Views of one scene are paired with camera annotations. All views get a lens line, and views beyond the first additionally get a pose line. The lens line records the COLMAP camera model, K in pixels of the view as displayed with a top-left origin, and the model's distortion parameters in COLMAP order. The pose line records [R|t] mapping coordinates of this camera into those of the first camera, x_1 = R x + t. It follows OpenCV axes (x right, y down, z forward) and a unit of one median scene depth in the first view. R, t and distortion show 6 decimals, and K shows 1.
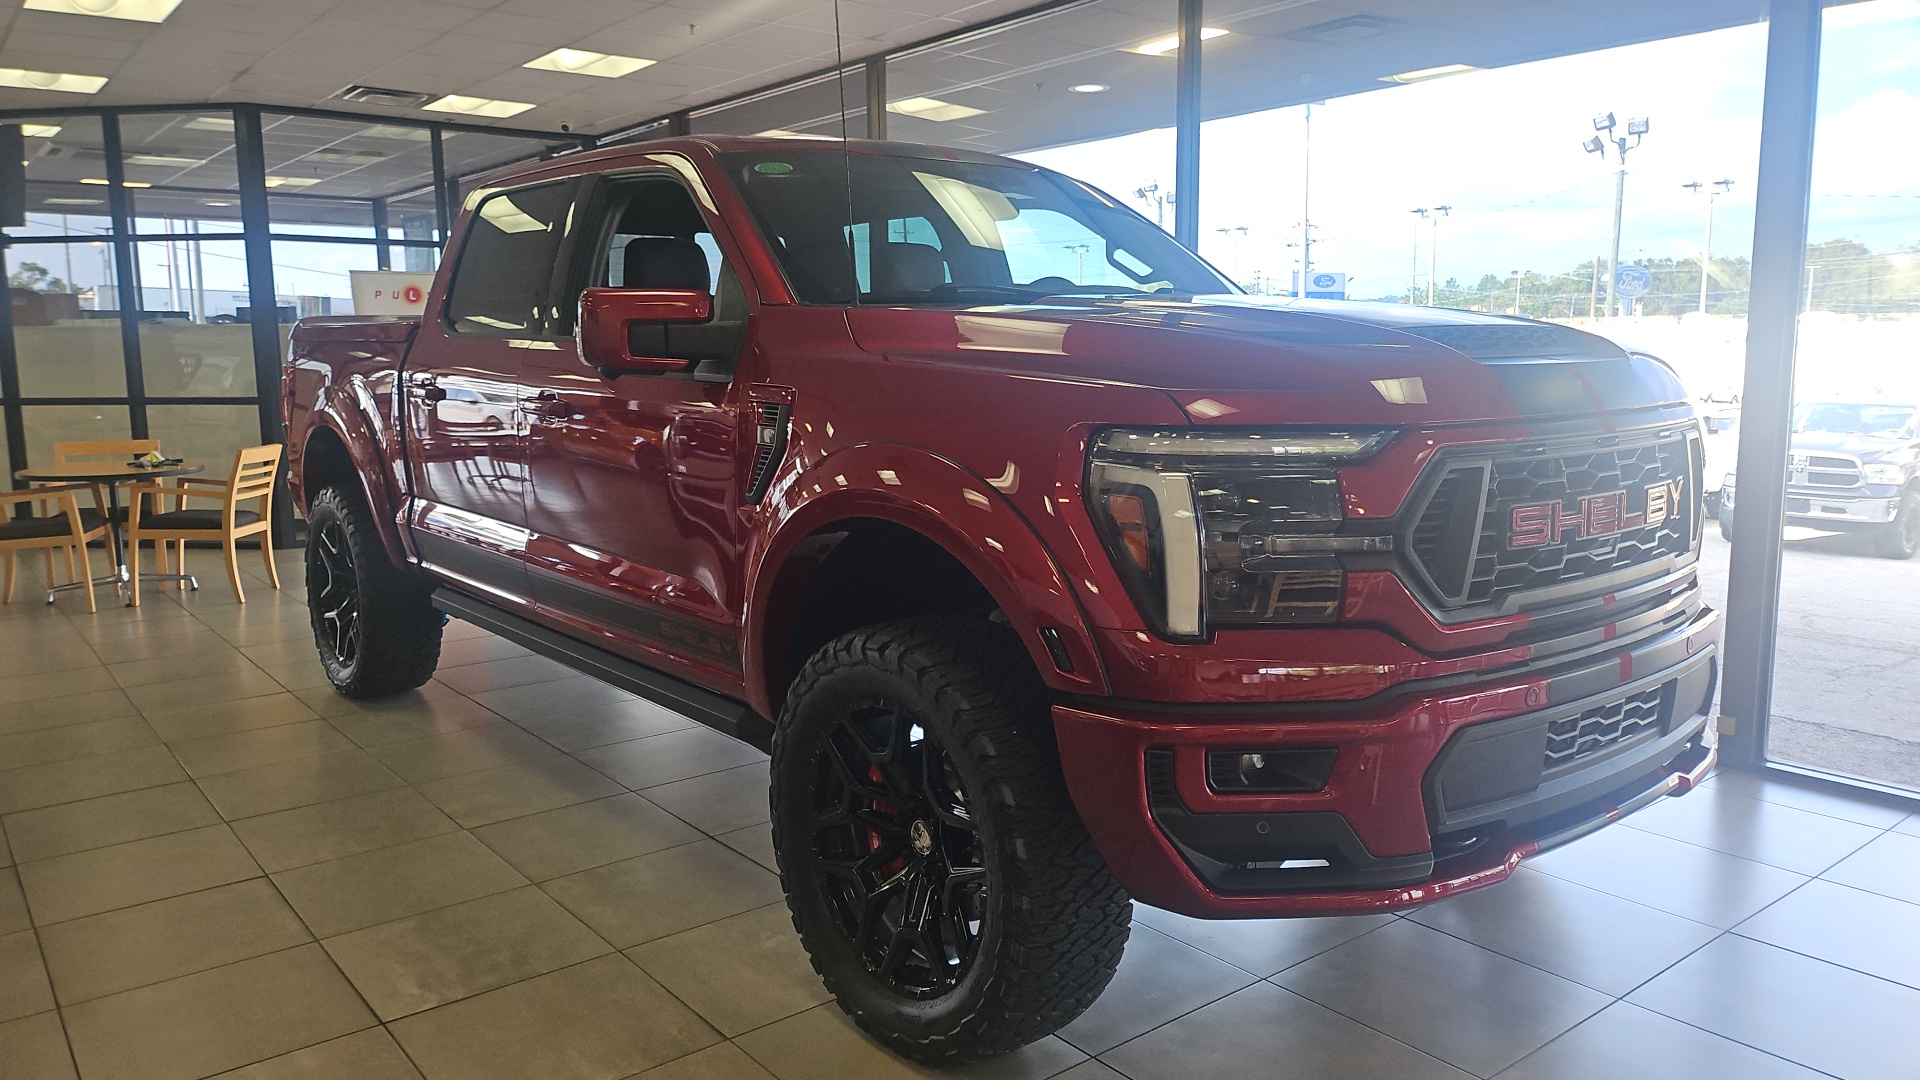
lens RADIAL K [[1360.8, 0, 960.0], [0, 1360.8, 540.0], [0, 0, 1]] dist [0.065598, -0.081888]
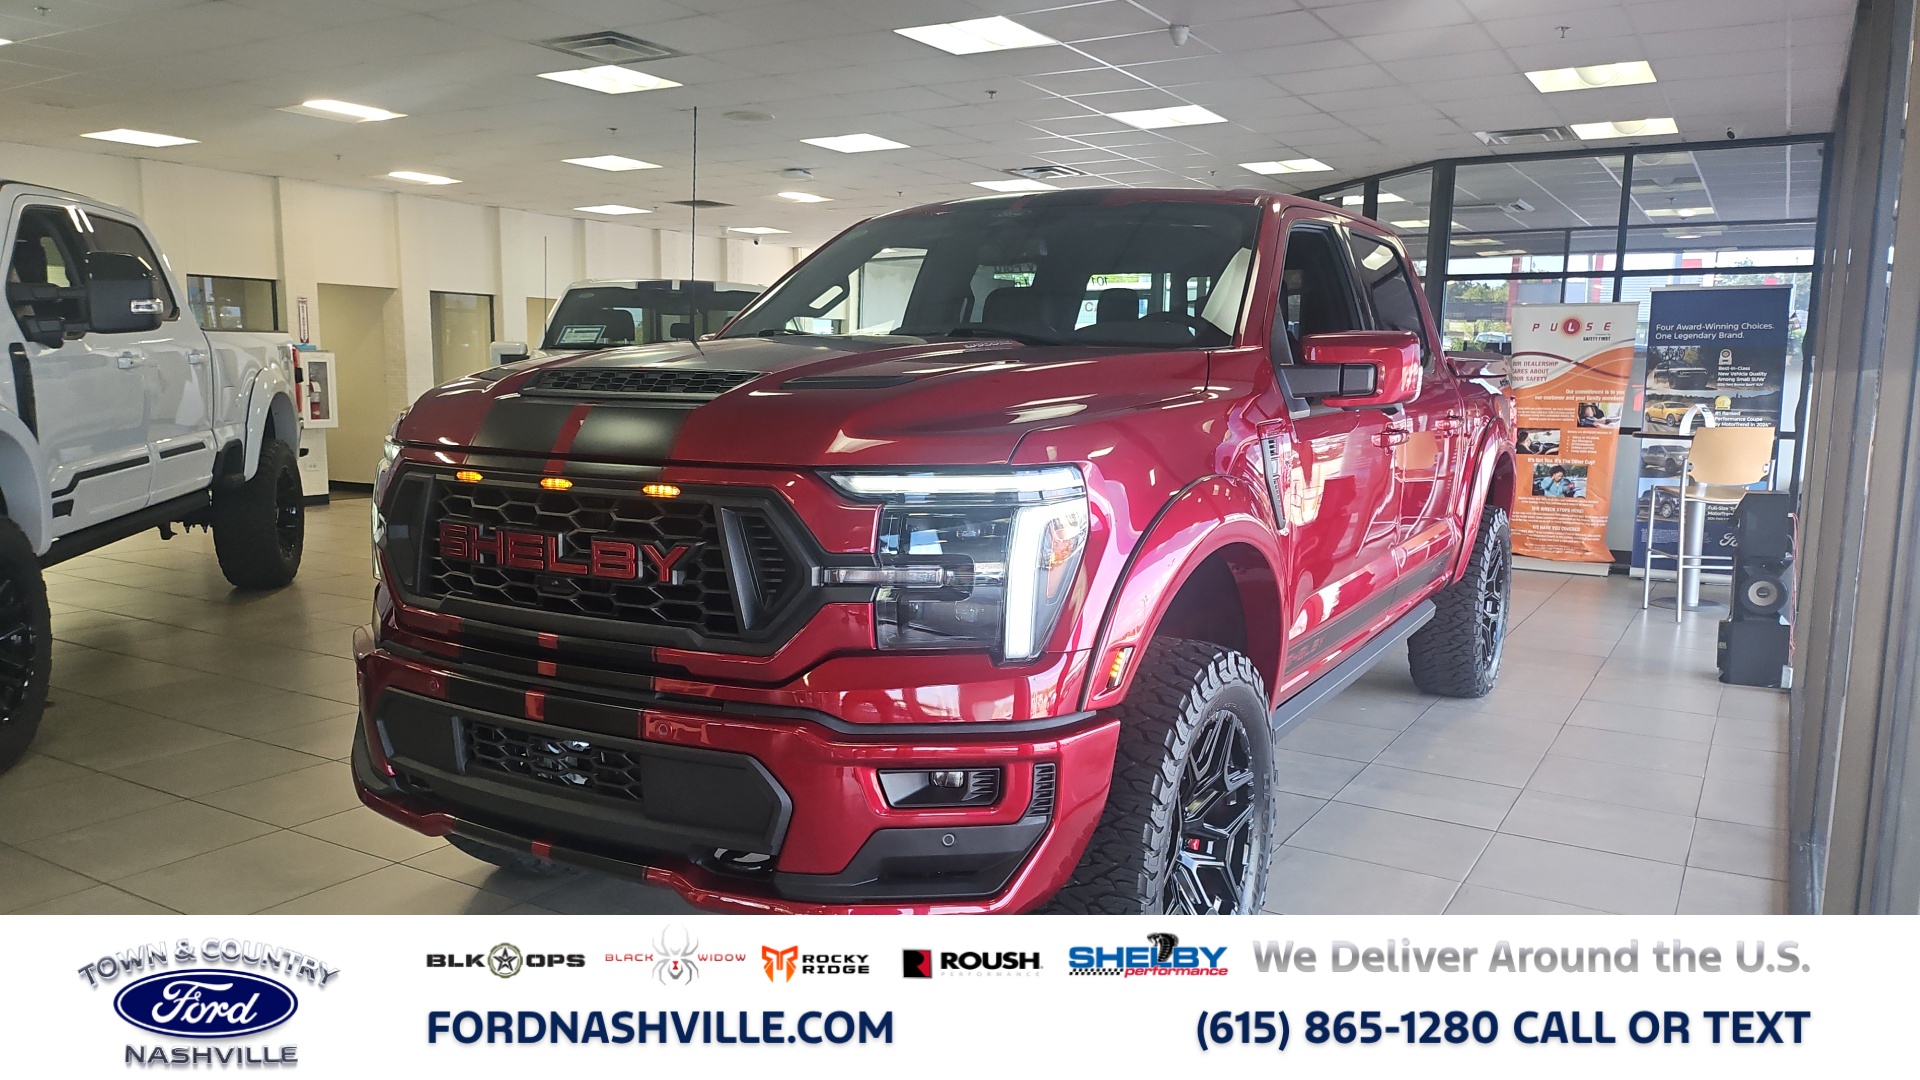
lens RADIAL K [[1361.8, 0, 940.8], [0, 1361.8, 552.3], [0, 0, 1]] dist [0.062482, -0.077478]
pose [[0.340705, 0.138922, -0.929850, 0.400526], [-0.150524, 0.984325, 0.091907, -0.041153], [0.928042, 0.108652, 0.356275, 0.242832]]
